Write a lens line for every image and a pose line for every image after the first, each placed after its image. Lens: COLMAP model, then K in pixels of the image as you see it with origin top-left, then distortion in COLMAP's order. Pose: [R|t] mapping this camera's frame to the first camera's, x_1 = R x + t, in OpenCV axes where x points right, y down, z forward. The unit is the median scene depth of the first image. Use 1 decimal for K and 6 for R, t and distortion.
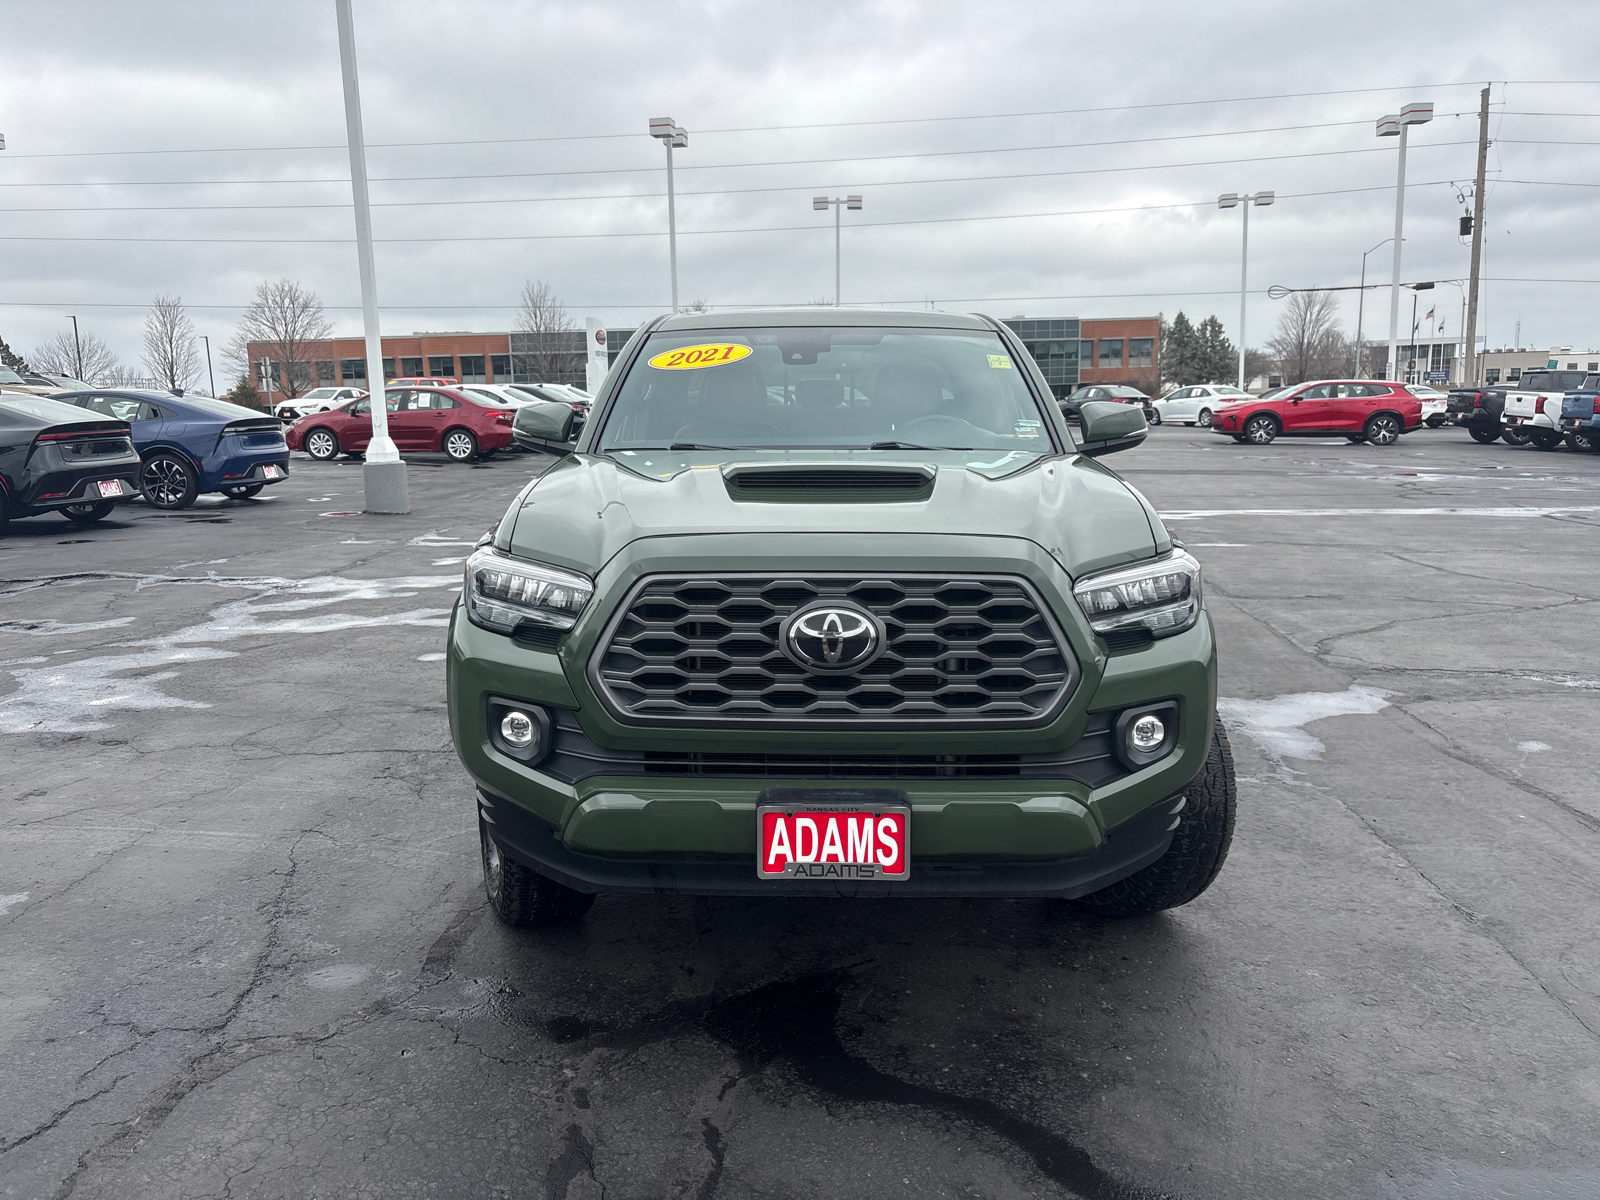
lens RADIAL K [[1213.3, 0, 795.5], [0, 1213.3, 592.8], [0, 0, 1]] dist [0.041657, -0.041403]
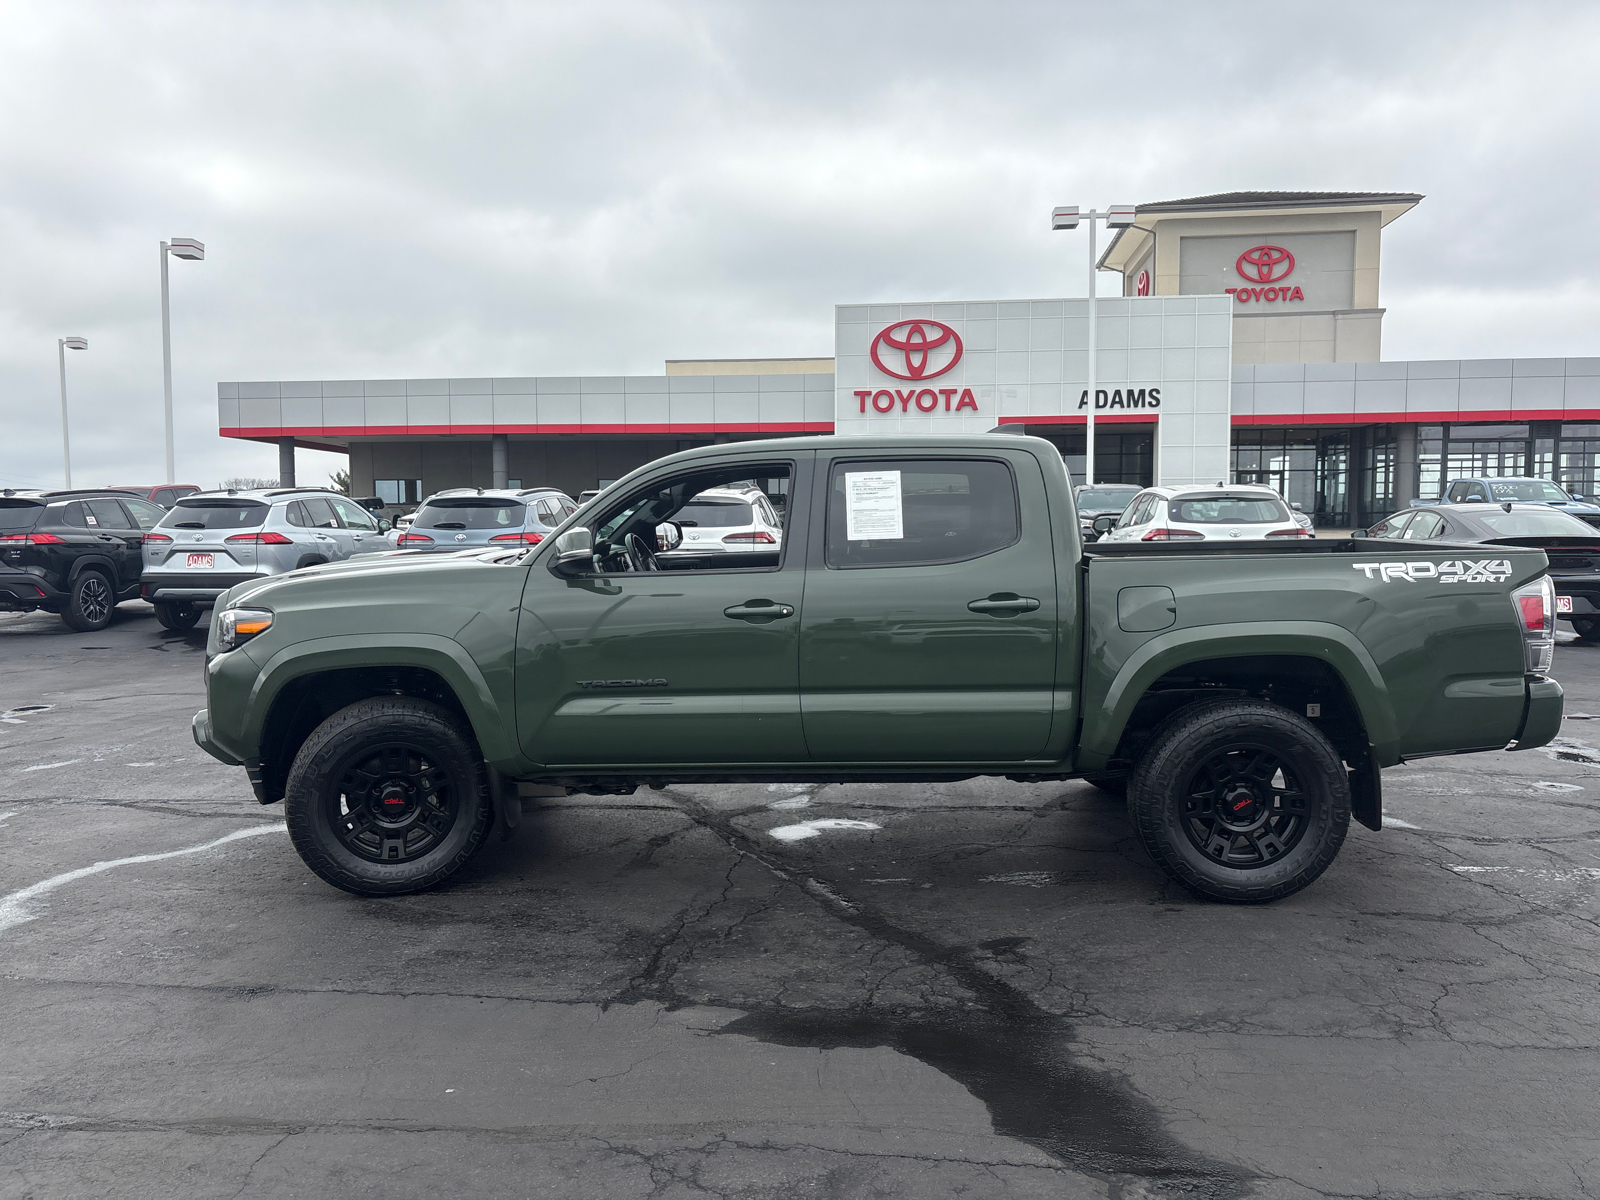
lens RADIAL K [[1197.0, 0, 775.1], [0, 1197.0, 637.8], [0, 0, 1]] dist [0.039404, -0.044135]
pose [[-0.032009, 0.114345, -0.992925, 2.184319], [-0.163707, 0.979418, 0.118067, -0.356143], [0.985990, 0.166328, -0.012632, 1.965010]]
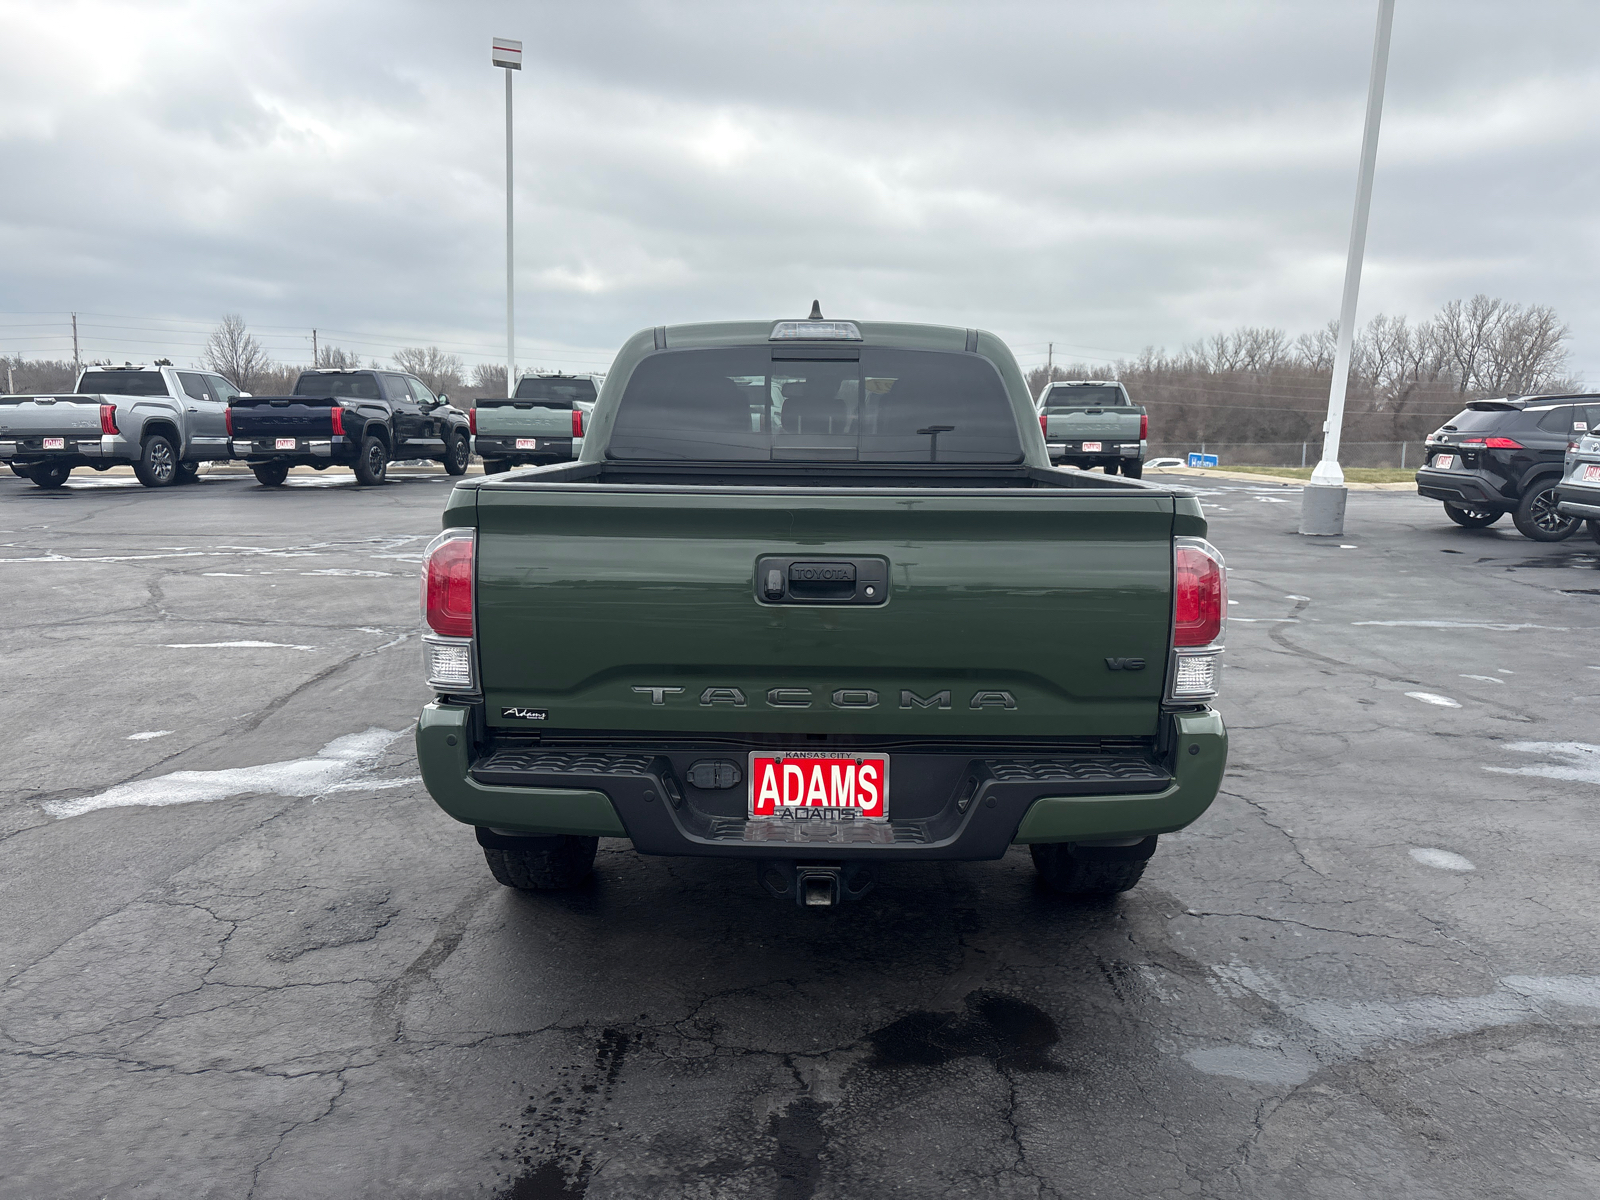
lens RADIAL K [[1215.7, 0, 795.9], [0, 1215.7, 603.0], [0, 0, 1]] dist [0.032787, -0.029567]
pose [[-0.999850, -0.003484, -0.016972, 0.092046], [-0.008802, 0.945897, 0.324348, -0.703478], [0.014924, 0.324448, -0.945786, 4.064770]]
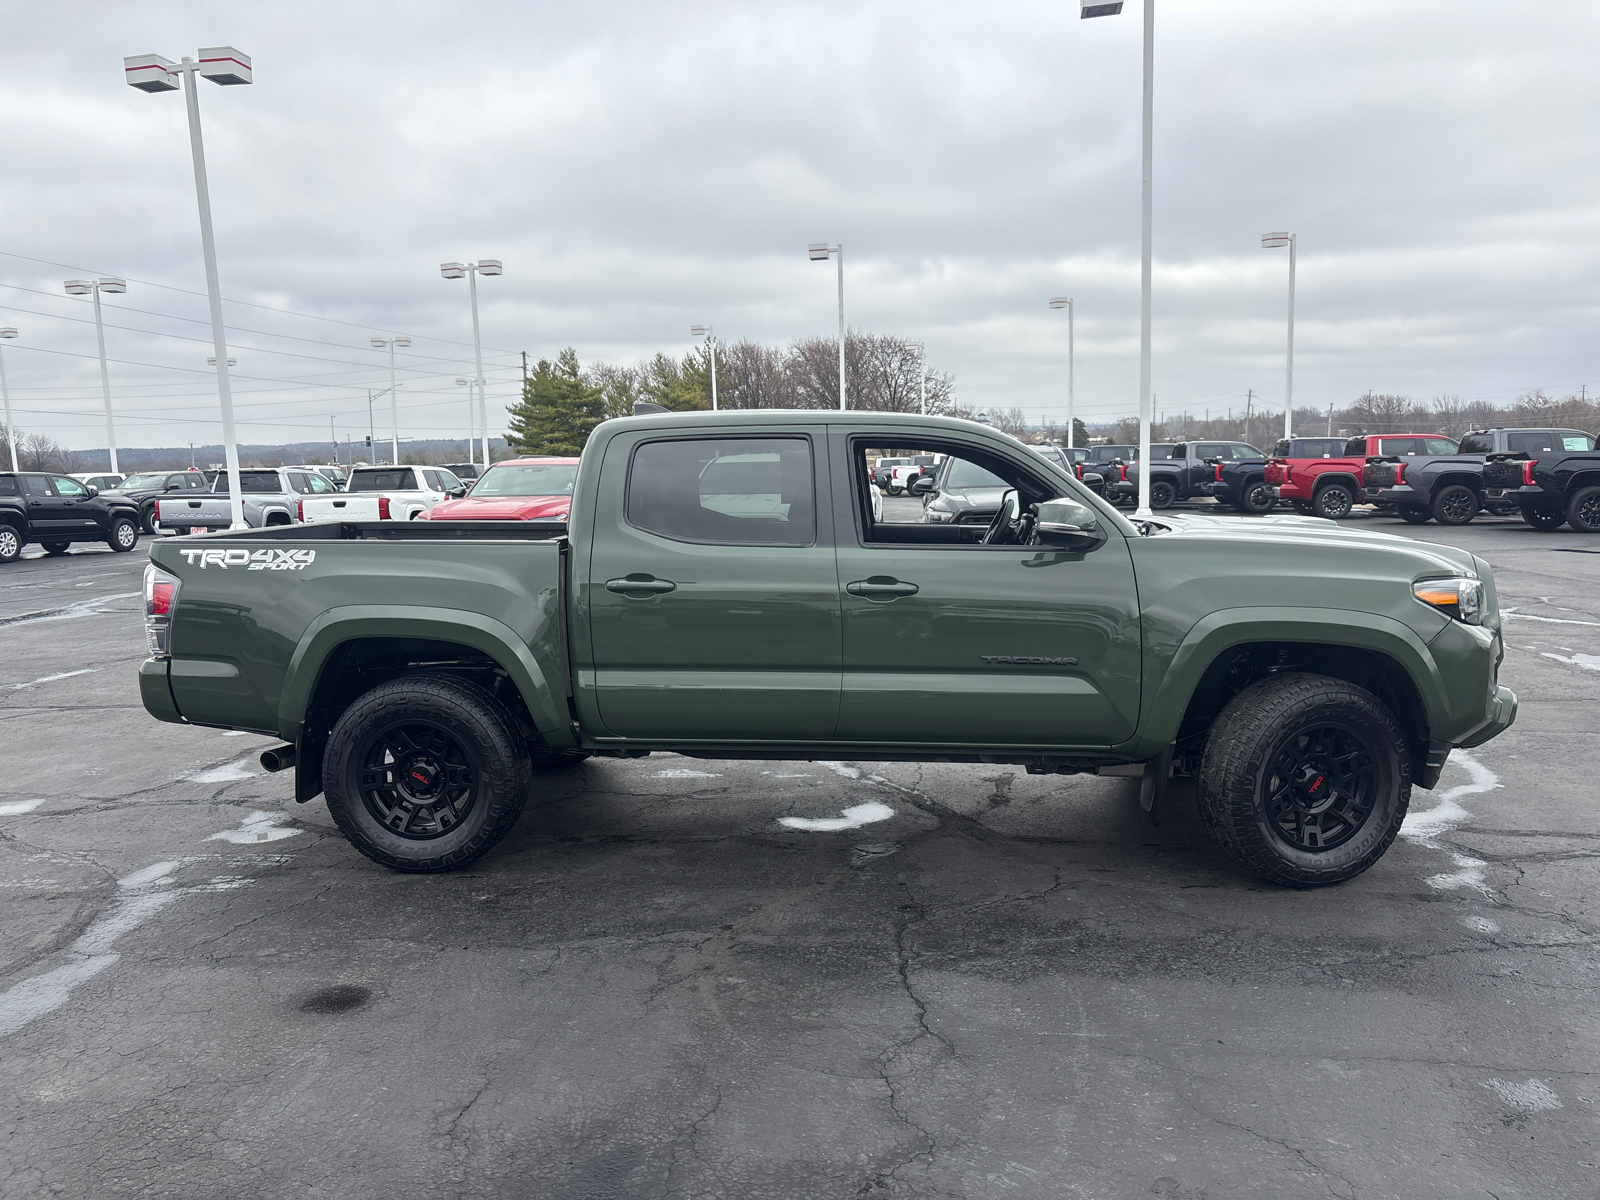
lens RADIAL K [[1197.0, 0, 775.1], [0, 1197.0, 637.8], [0, 0, 1]] dist [0.039404, -0.044135]
pose [[0.086305, -0.136463, 0.986879, -2.105469], [0.195273, 0.973678, 0.117560, -0.338230], [-0.976944, 0.182564, 0.110681, 1.889300]]
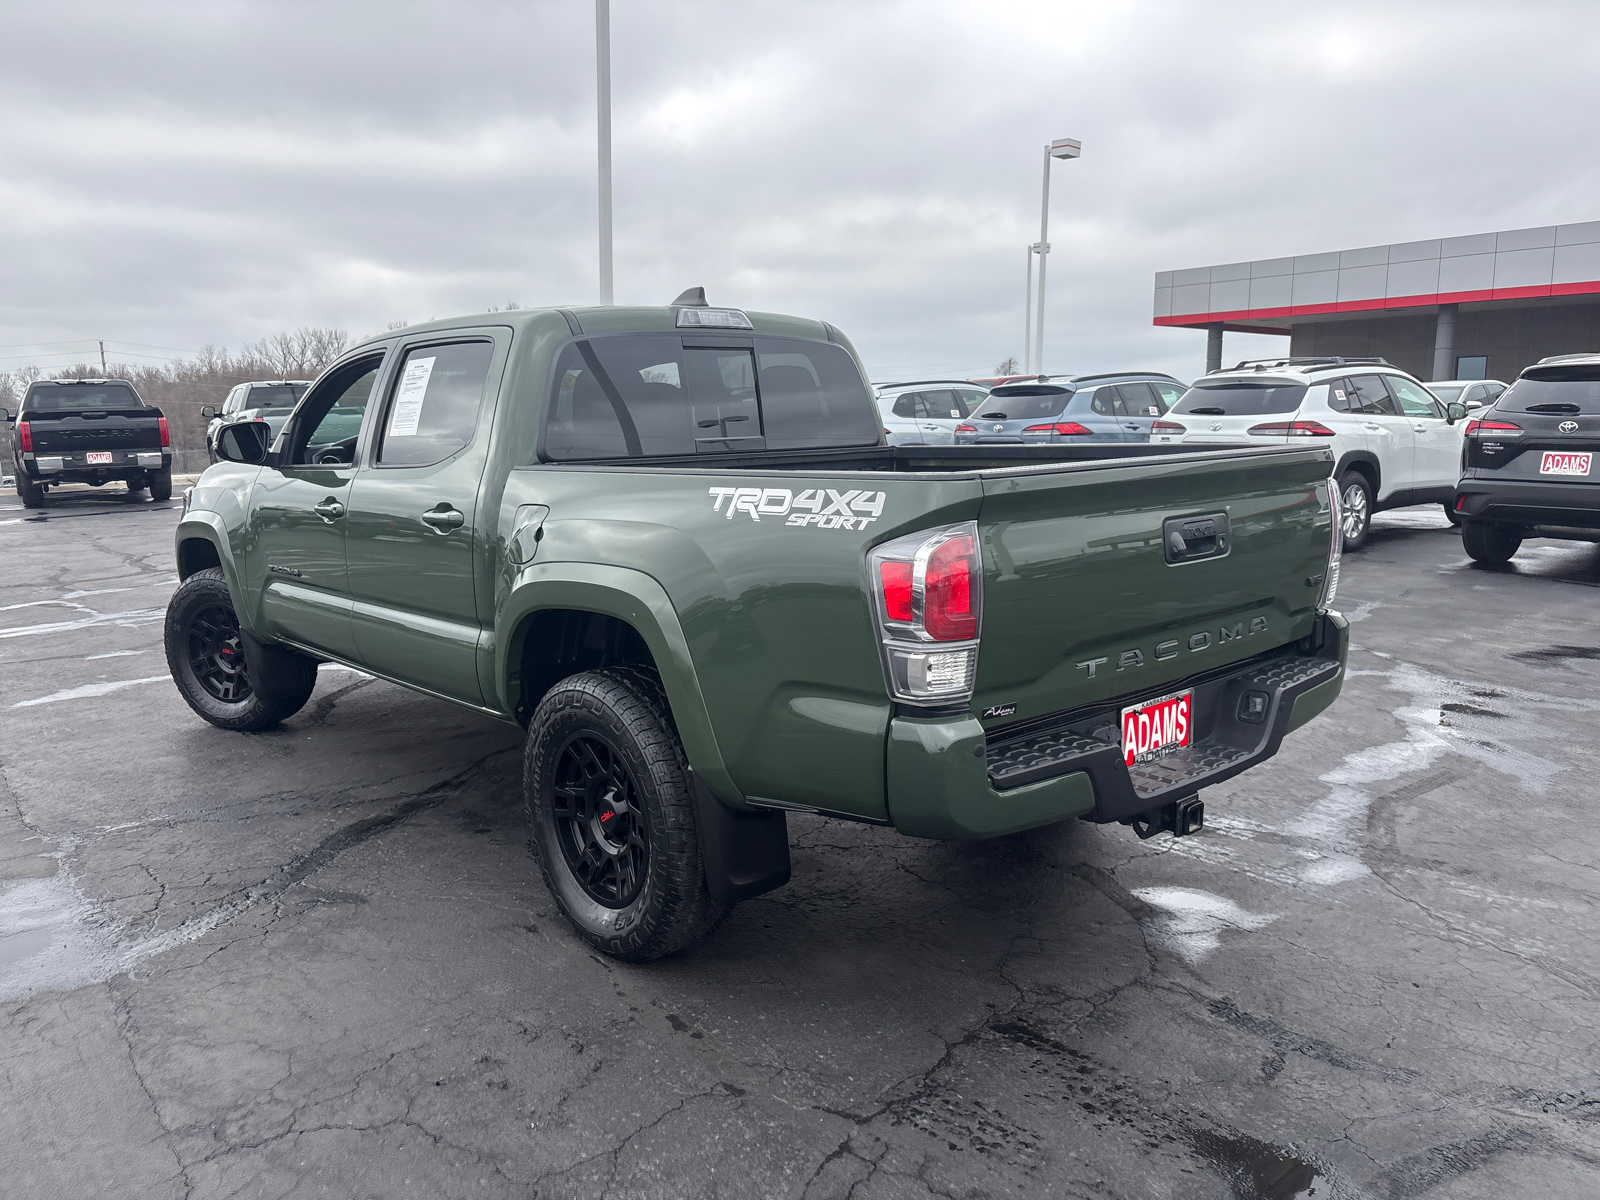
lens RADIAL K [[1202.4, 0, 800.0], [0, 1202.4, 600.0], [0, 0, 1]] dist [0.018471, -0.003459]
pose [[-0.735826, 0.127828, -0.664997, 1.084875], [-0.092738, 0.953747, 0.285949, -0.624213], [0.670791, 0.272079, -0.689937, 3.638414]]
